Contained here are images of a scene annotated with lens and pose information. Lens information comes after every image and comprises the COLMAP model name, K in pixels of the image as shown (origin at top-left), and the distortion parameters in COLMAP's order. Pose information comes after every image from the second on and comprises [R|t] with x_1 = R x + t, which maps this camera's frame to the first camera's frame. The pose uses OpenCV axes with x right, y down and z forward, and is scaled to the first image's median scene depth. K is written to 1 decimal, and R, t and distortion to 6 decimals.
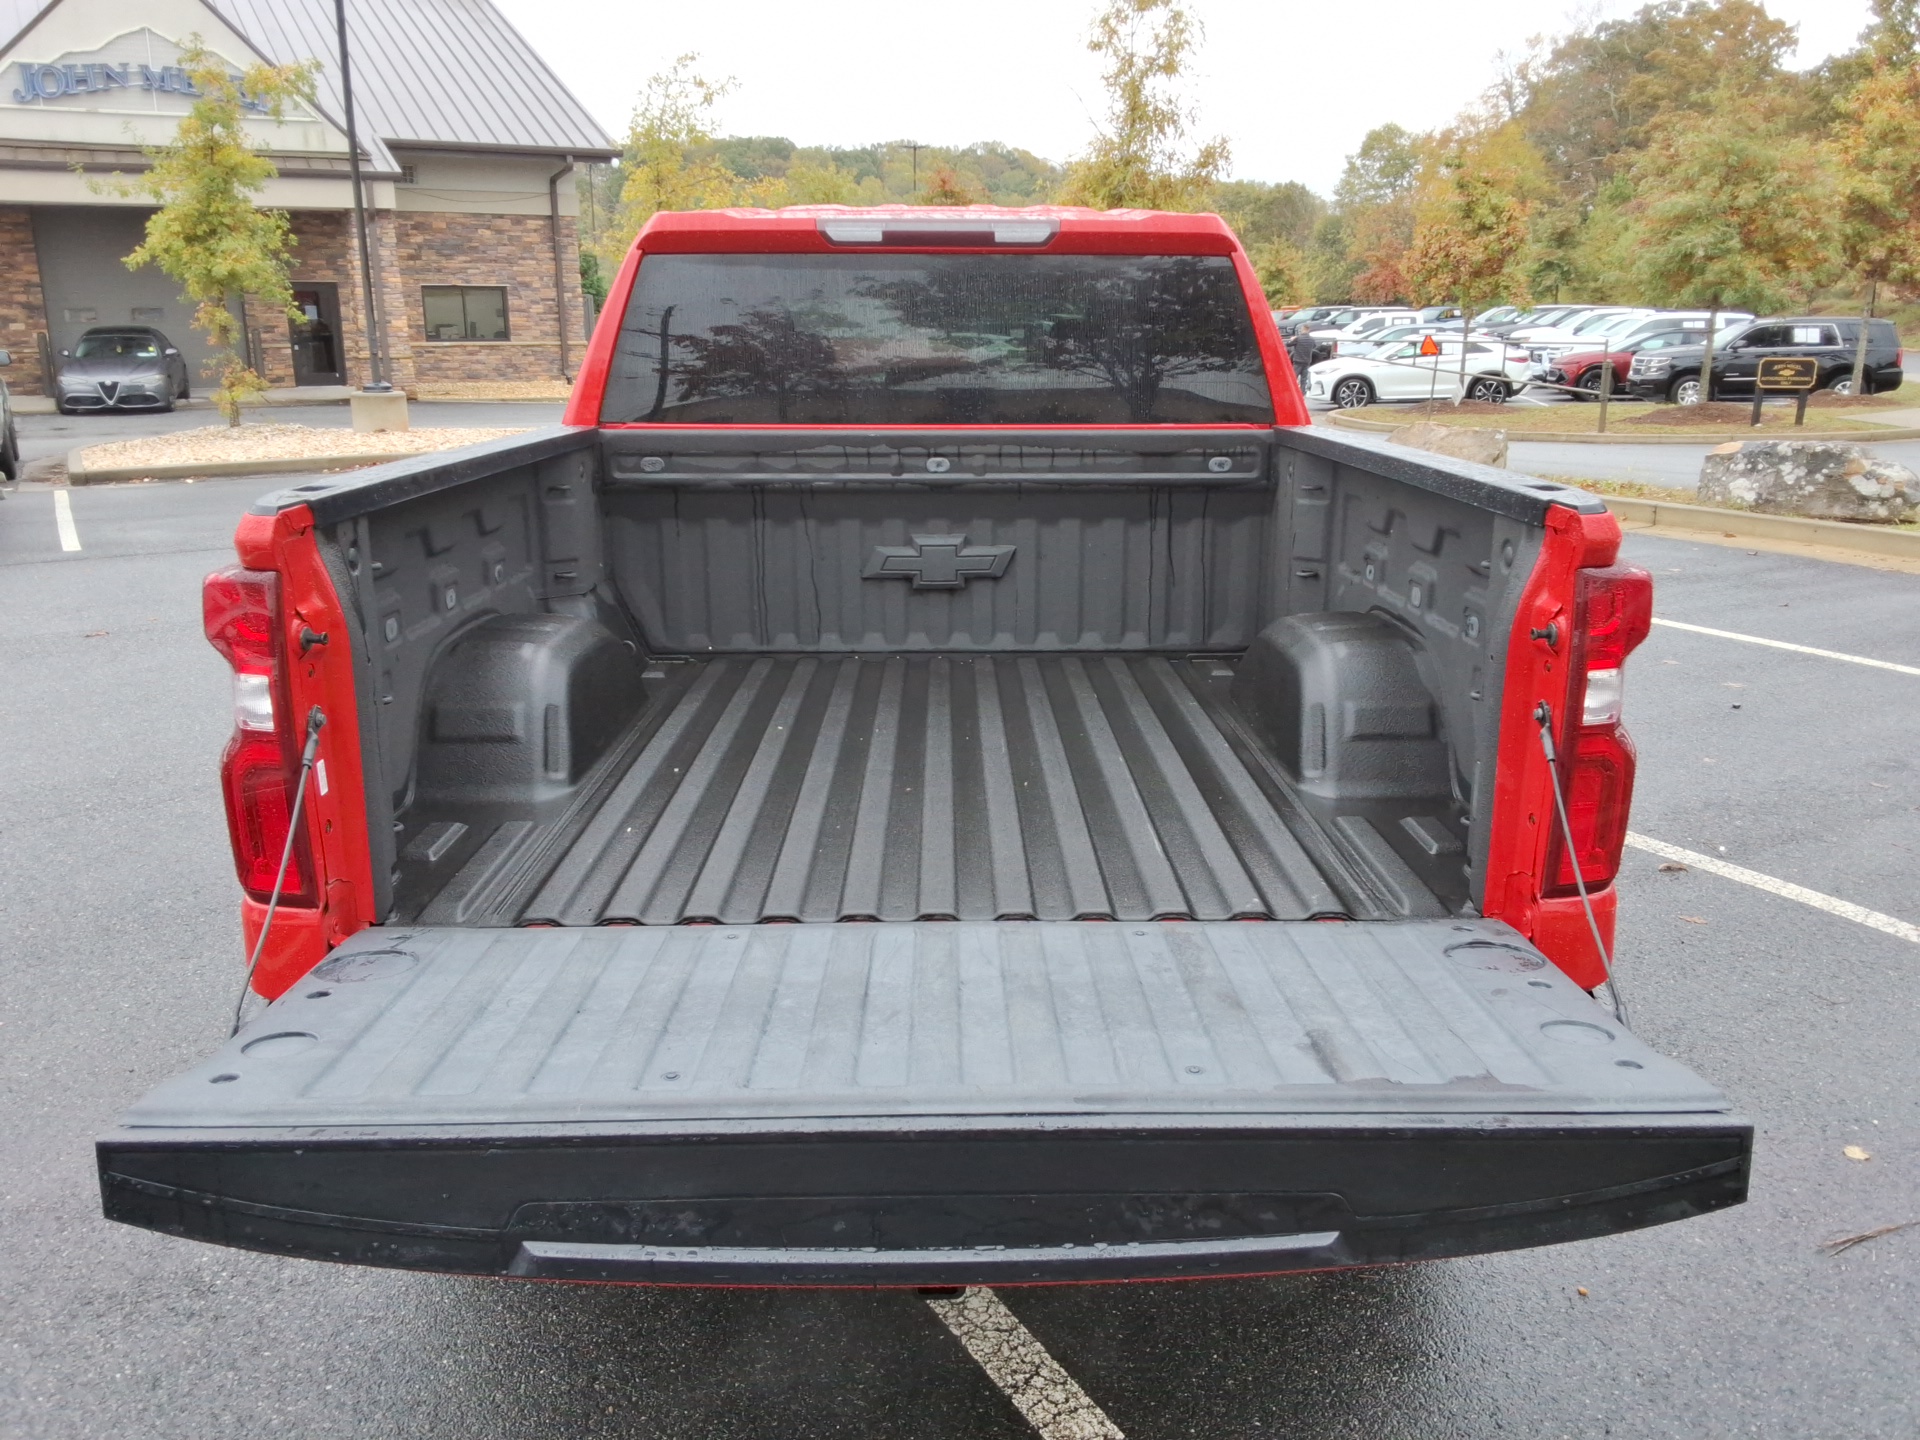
lens RADIAL K [[1538.8, 0, 972.3], [0, 1538.8, 688.3], [0, 0, 1]] dist [0.098829, -0.153402]
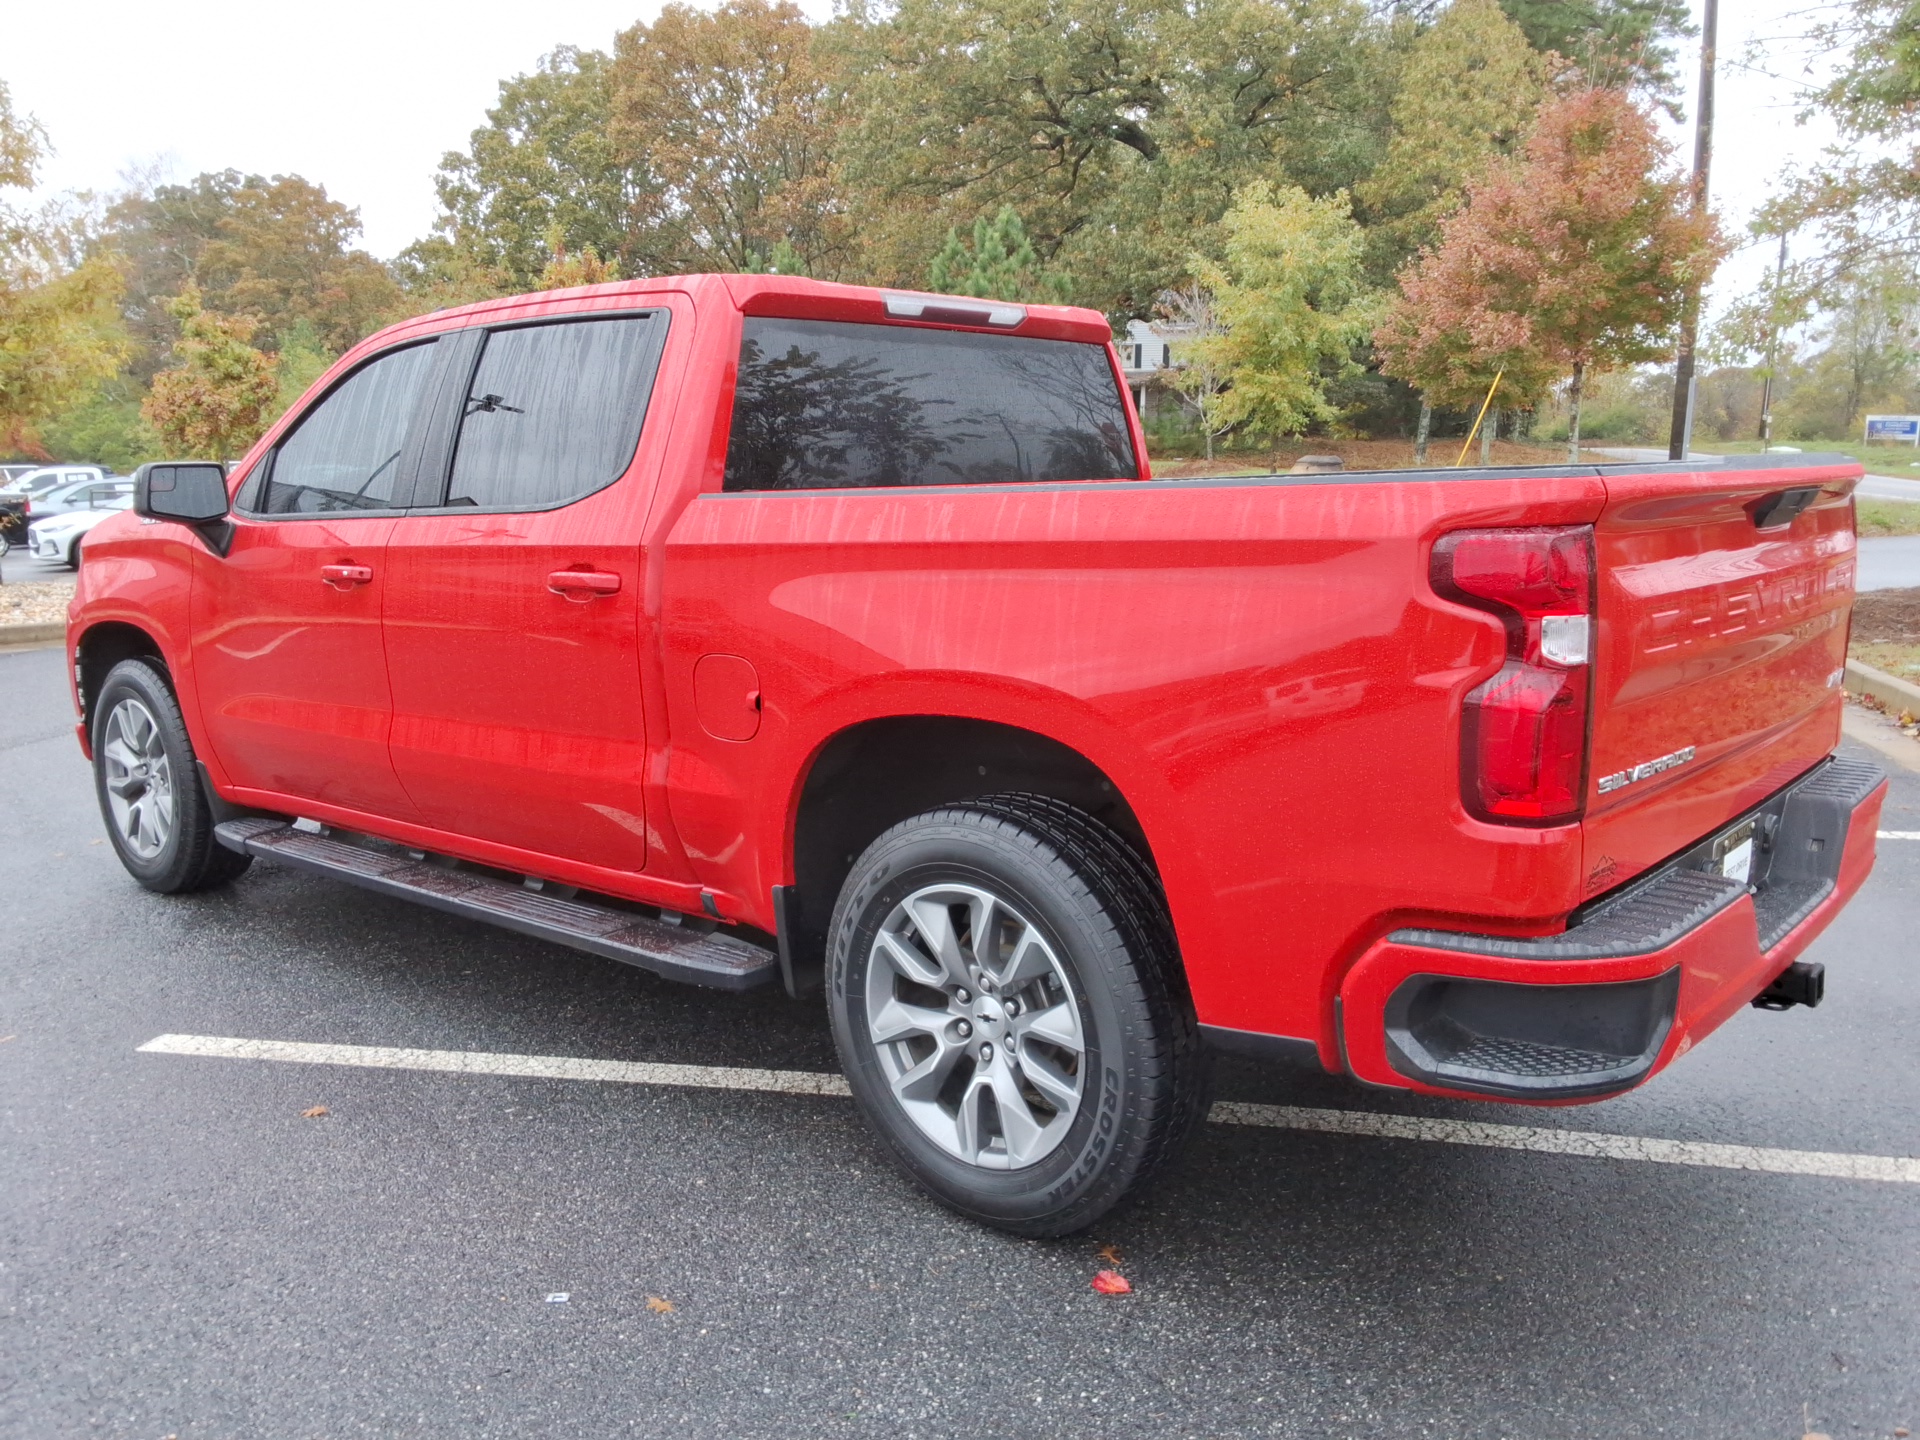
lens RADIAL K [[1538.8, 0, 961.7], [0, 1538.8, 701.6], [0, 0, 1]] dist [0.098829, -0.153402]
pose [[0.669668, -0.123566, 0.732309, -0.115770], [0.189997, 0.981751, -0.008089, -0.001841], [-0.717946, 0.144553, 0.680925, 0.039477]]
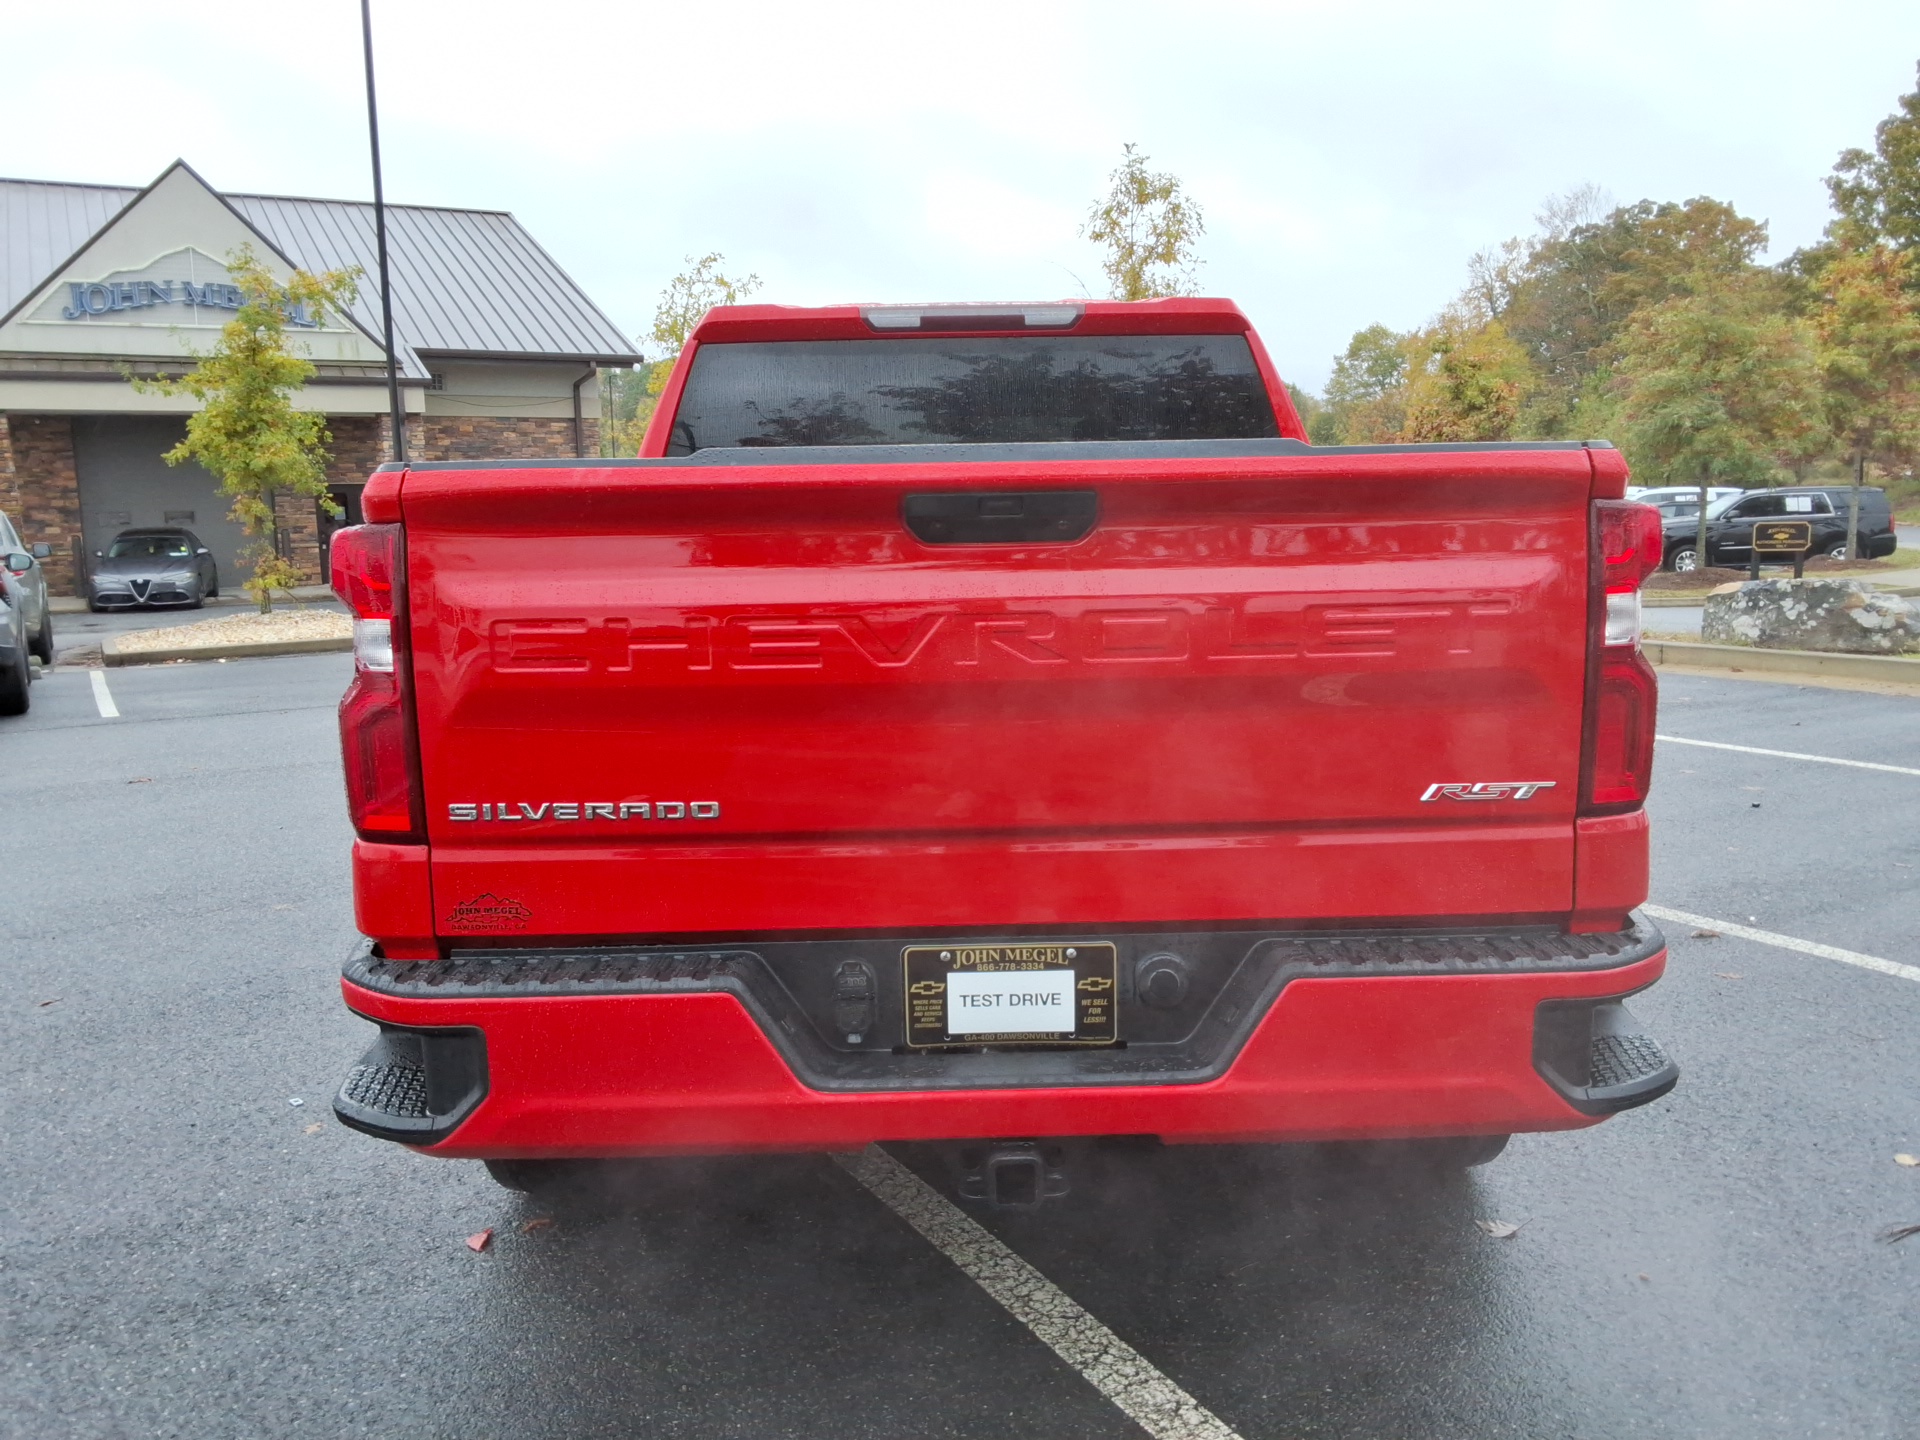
lens RADIAL K [[1538.8, 0, 971.1], [0, 1538.8, 693.7], [0, 0, 1]] dist [0.098829, -0.153402]
pose [[0.999793, -0.019315, -0.006387, -0.002847], [0.018399, 0.992457, -0.121209, 0.012837], [0.008680, 0.121066, 0.992606, -0.004595]]
